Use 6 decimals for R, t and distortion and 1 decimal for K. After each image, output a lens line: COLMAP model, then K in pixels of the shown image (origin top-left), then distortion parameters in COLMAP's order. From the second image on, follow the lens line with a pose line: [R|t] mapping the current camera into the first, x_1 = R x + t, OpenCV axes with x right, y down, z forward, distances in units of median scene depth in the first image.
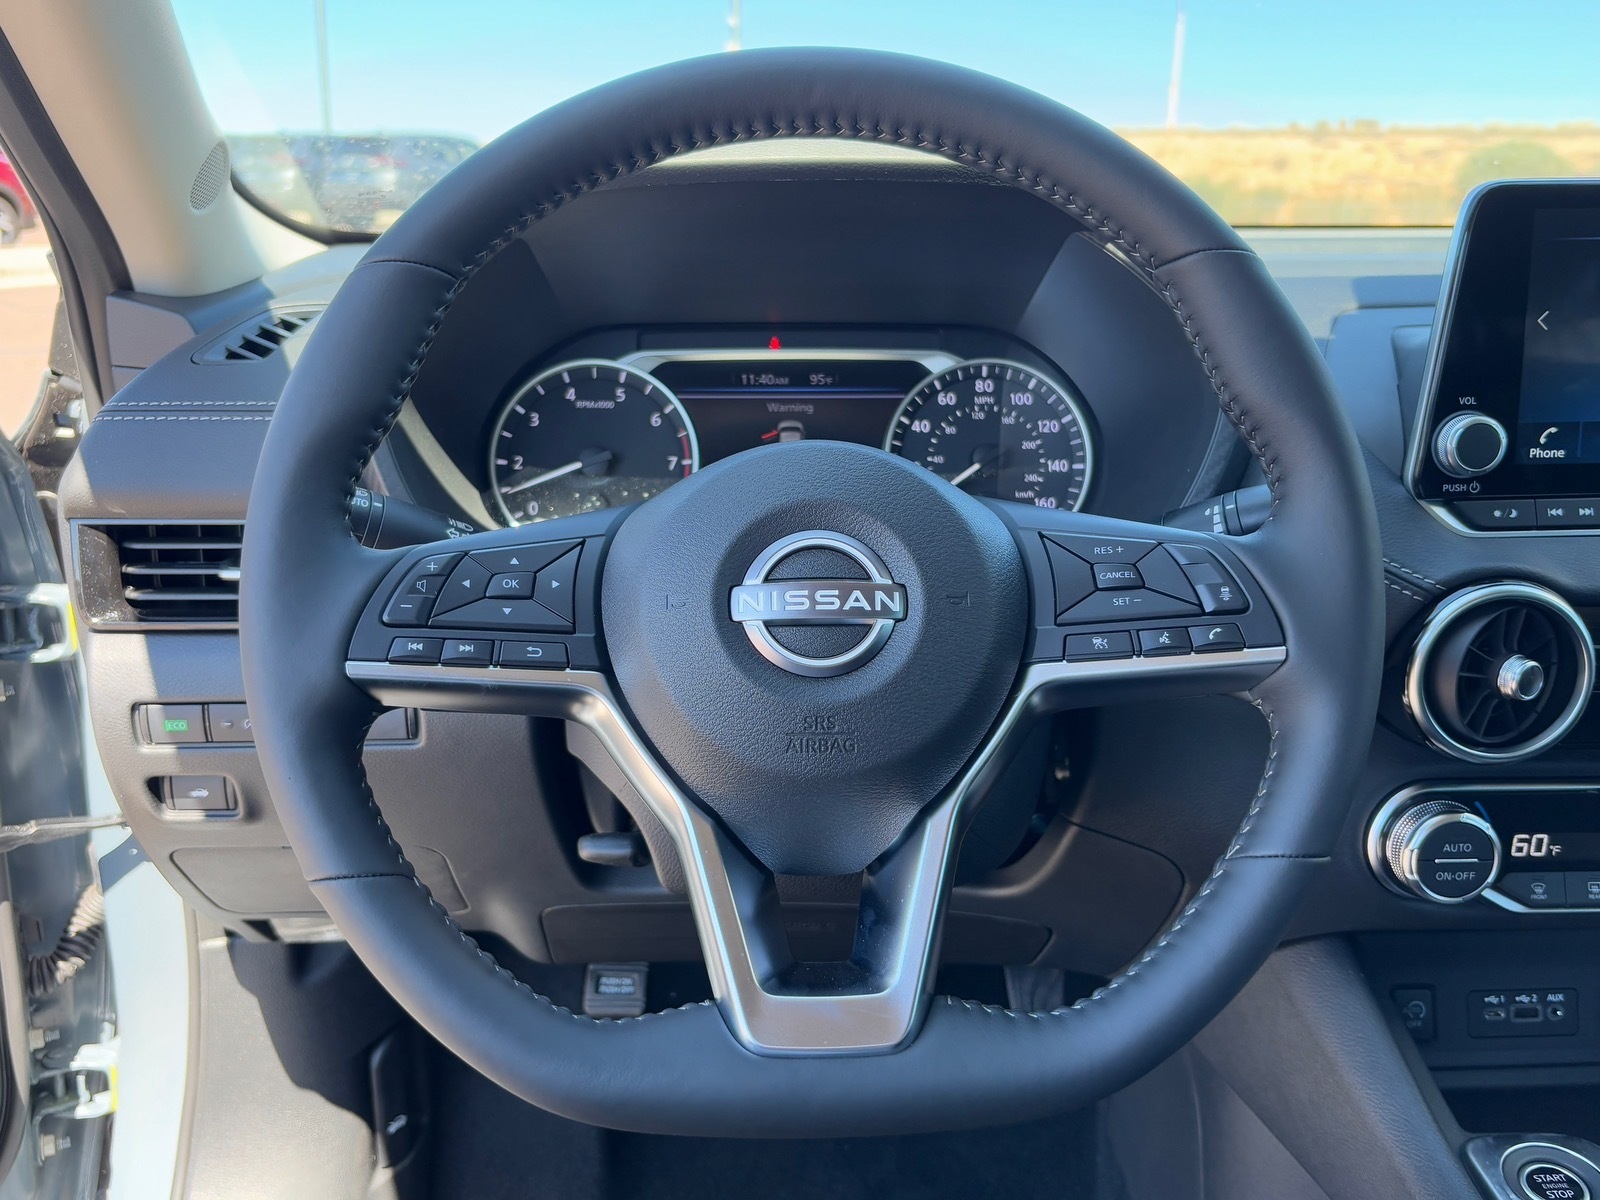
lens RADIAL K [[1408.7, 0, 800.0], [0, 1408.7, 600.0], [0, 0, 1]] dist [0.176024, -0.365426]
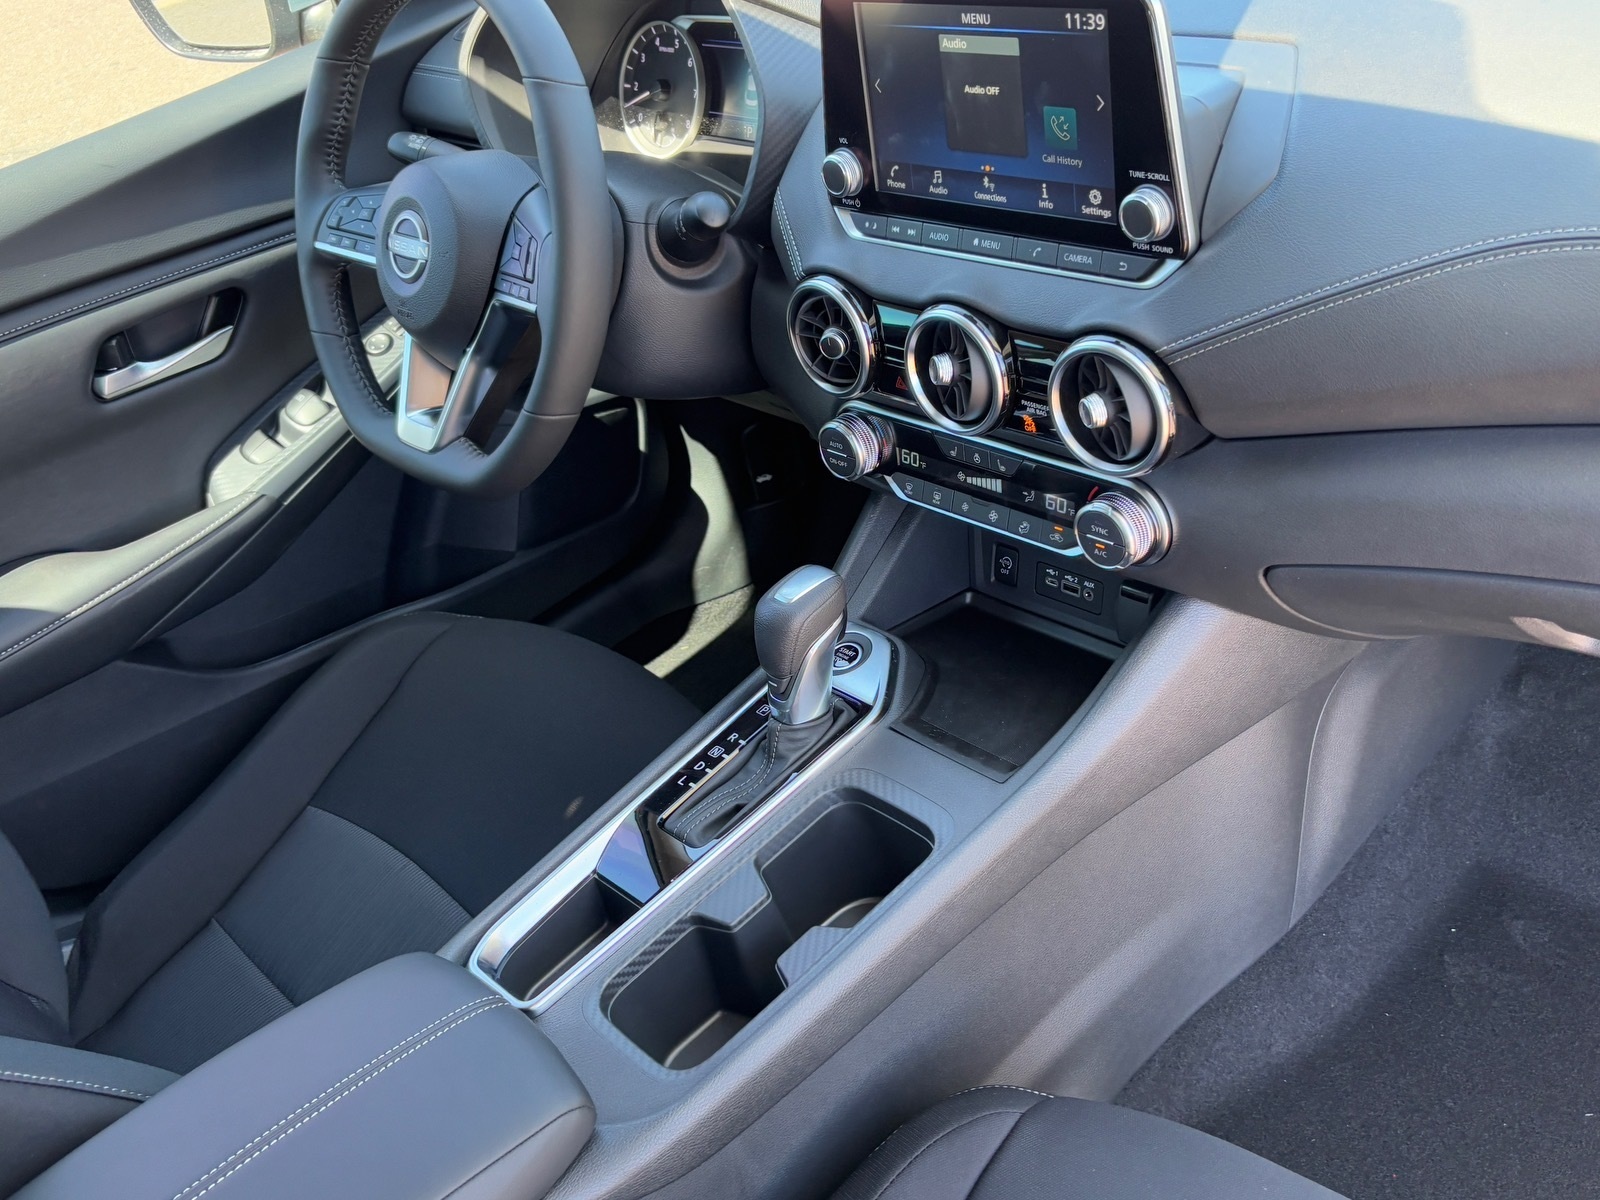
lens RADIAL K [[1532.4, 0, 800.0], [0, 1532.4, 600.0], [0, 0, 1]] dist [0.144044, -0.520329]
pose [[0.649807, 0.309373, -0.694290, 1.366160], [-0.004307, 0.914905, 0.403647, -0.283784], [0.760087, -0.259302, 0.595844, -0.047450]]
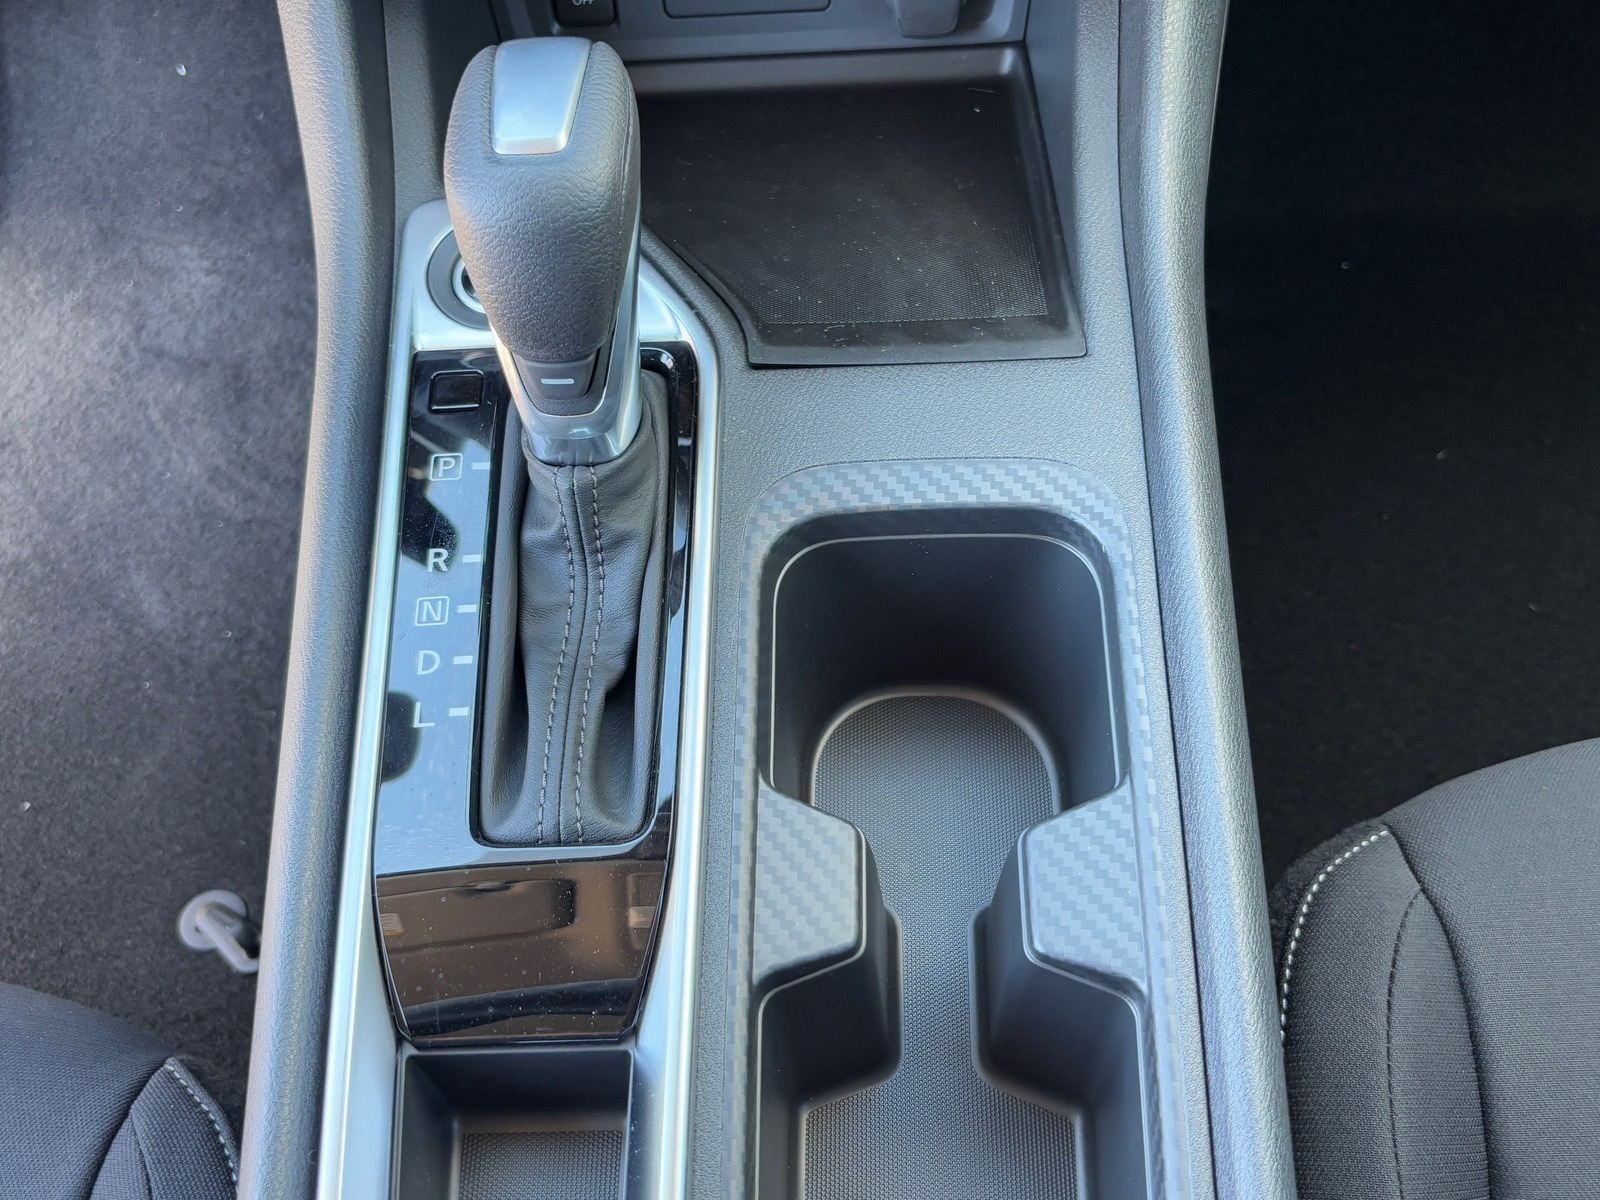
lens RADIAL K [[1649.8, 0, 798.7], [0, 1649.8, 633.5], [0, 0, 1]] dist [0.121147, -0.443970]
pose [[0.998798, -0.004197, -0.048845, 0.577790], [0.035392, 0.751156, 0.659175, 0.011401], [0.033923, -0.660111, 0.750401, 0.230056]]
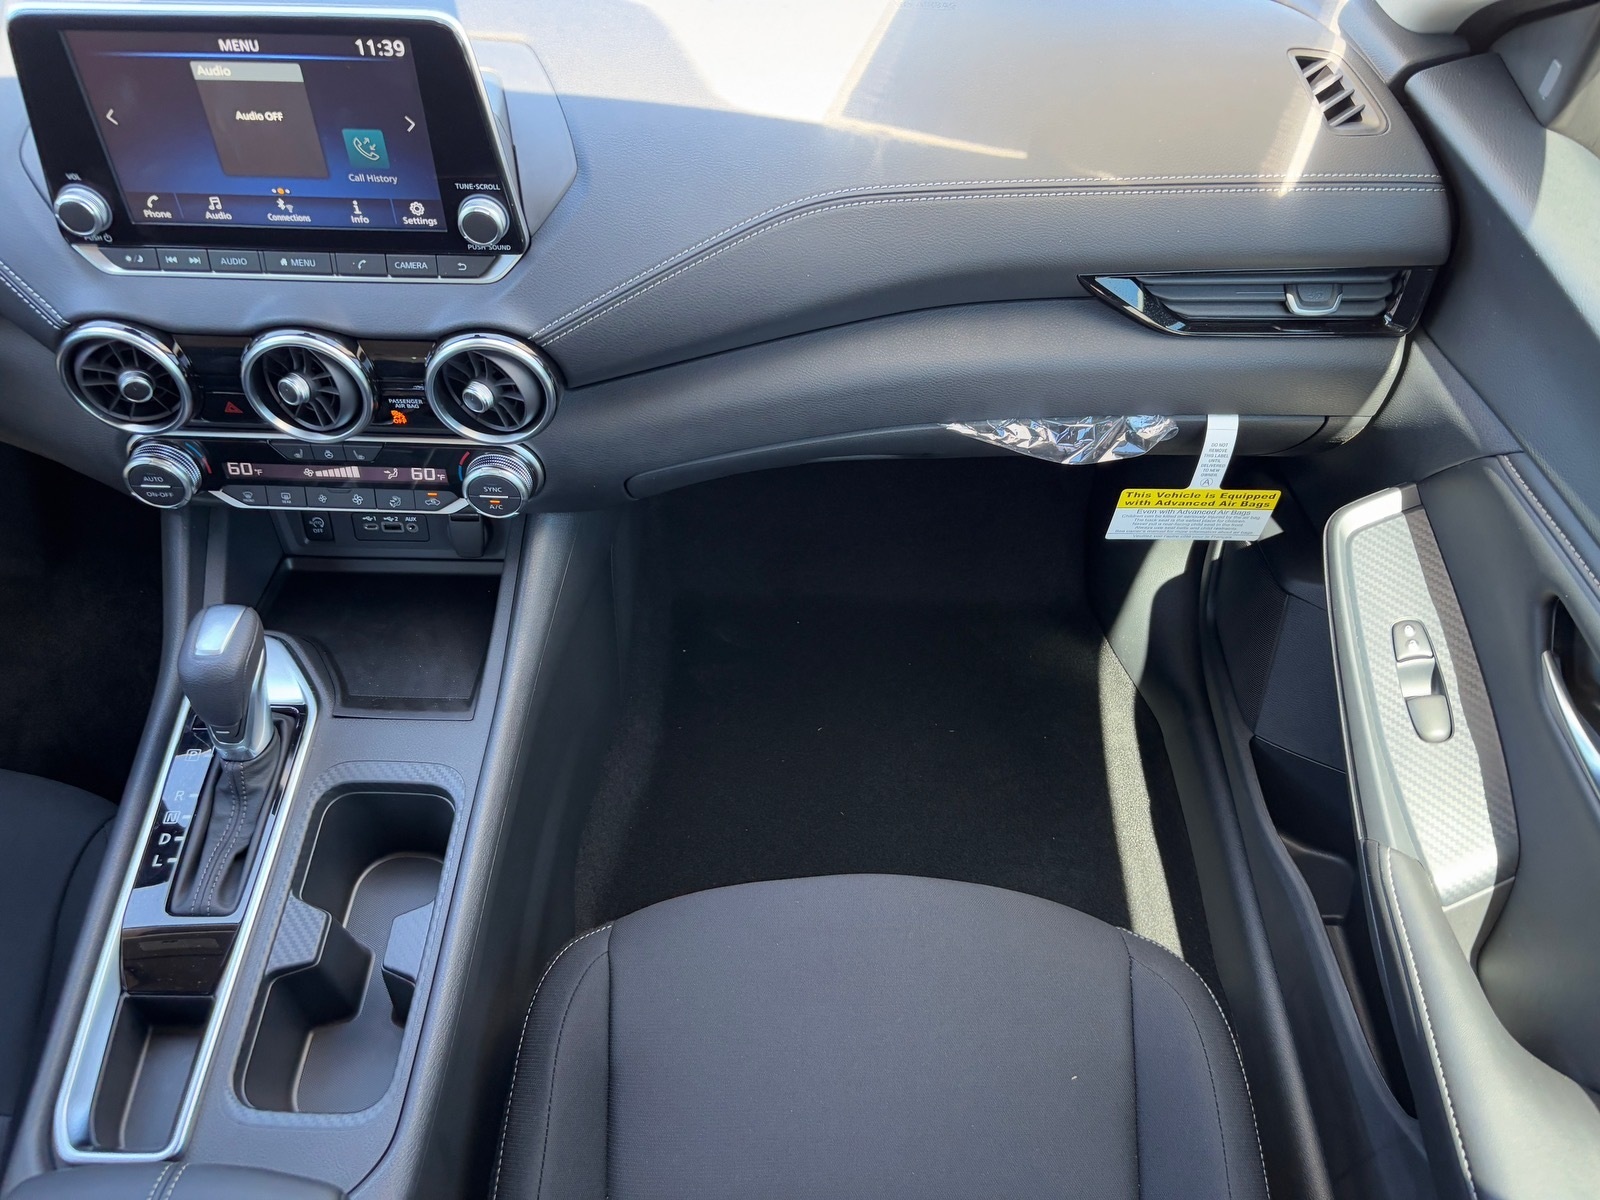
lens RADIAL K [[1216.2, 0, 804.1], [0, 1216.2, 587.3], [0, 0, 1]] dist [0.011618, -0.000343]
pose [[0.998805, 0.048657, 0.004488, 0.955100], [-0.043101, 0.834005, 0.550071, -0.390215], [0.023021, -0.549607, 0.835106, -0.097852]]
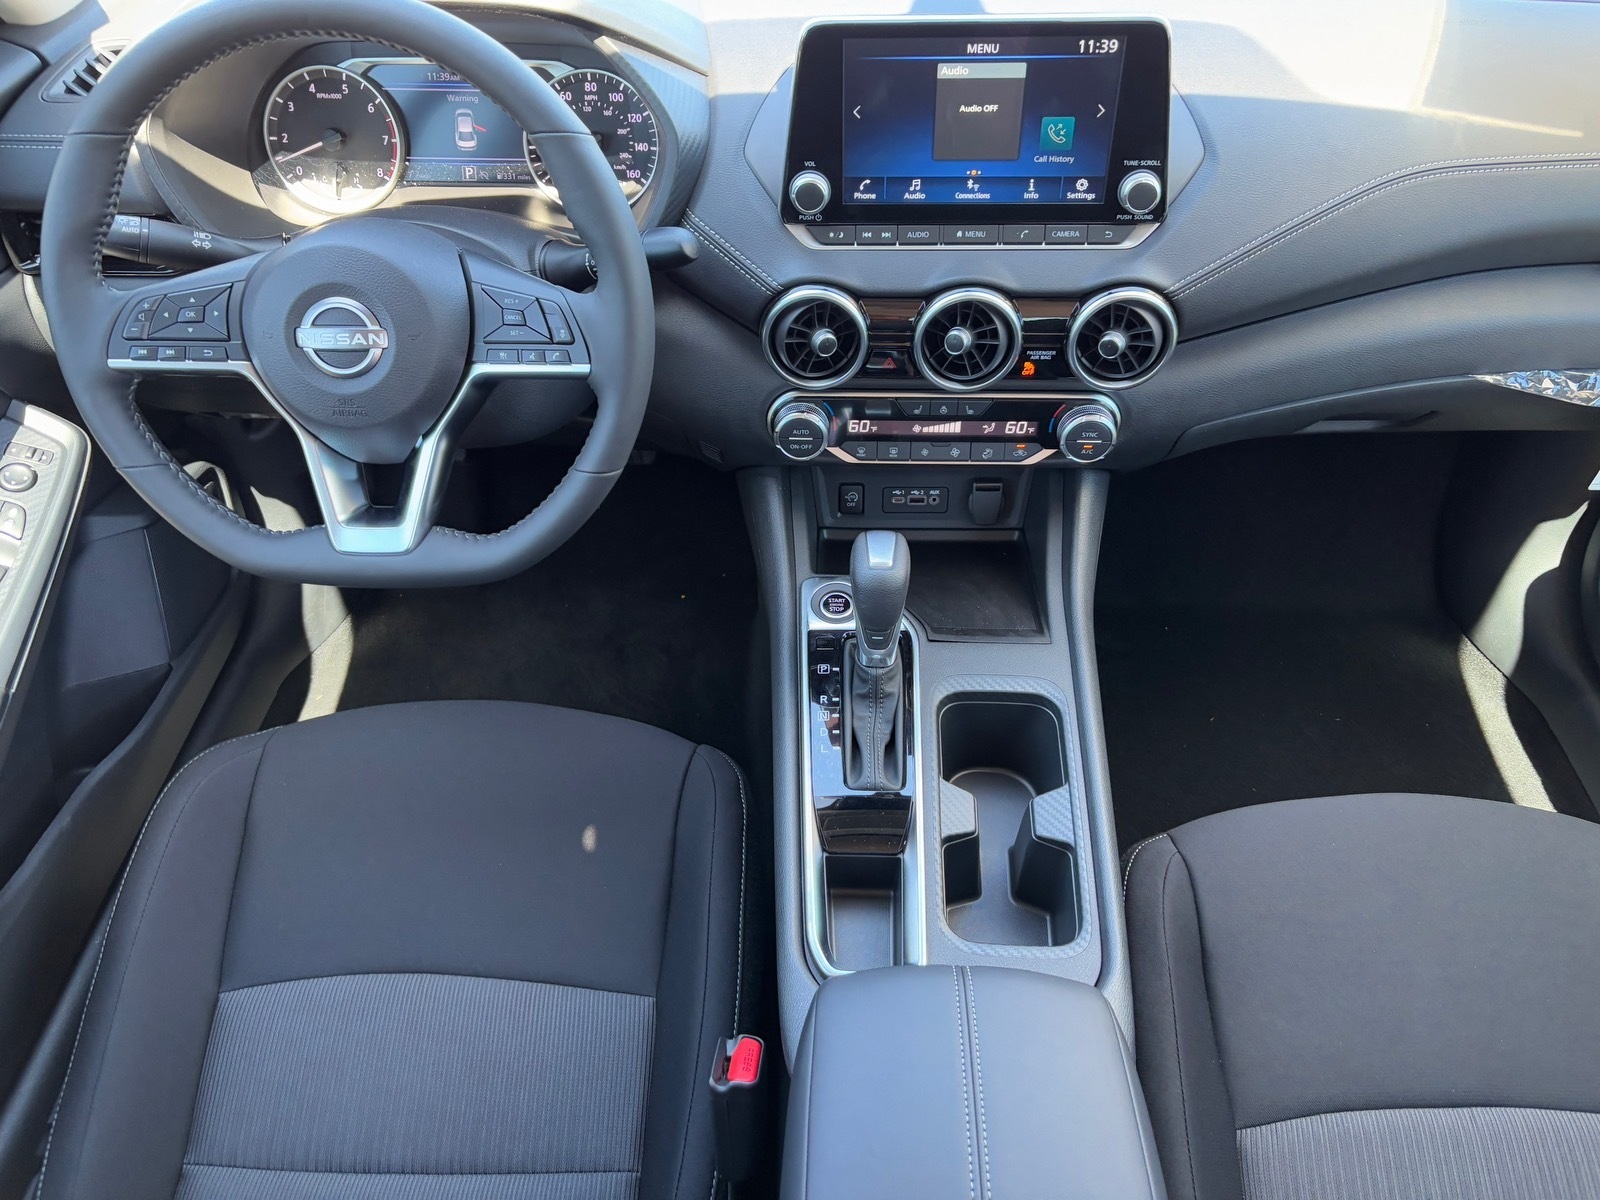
lens RADIAL K [[1210.1, 0, 801.6], [0, 1210.1, 606.8], [0, 0, 1]] dist [0.004578, -0.000843]
pose [[0.998149, 0.039554, -0.046198, 0.449253], [-0.013278, 0.883018, 0.469152, -0.281056], [0.059351, -0.467670, 0.881908, -0.353272]]
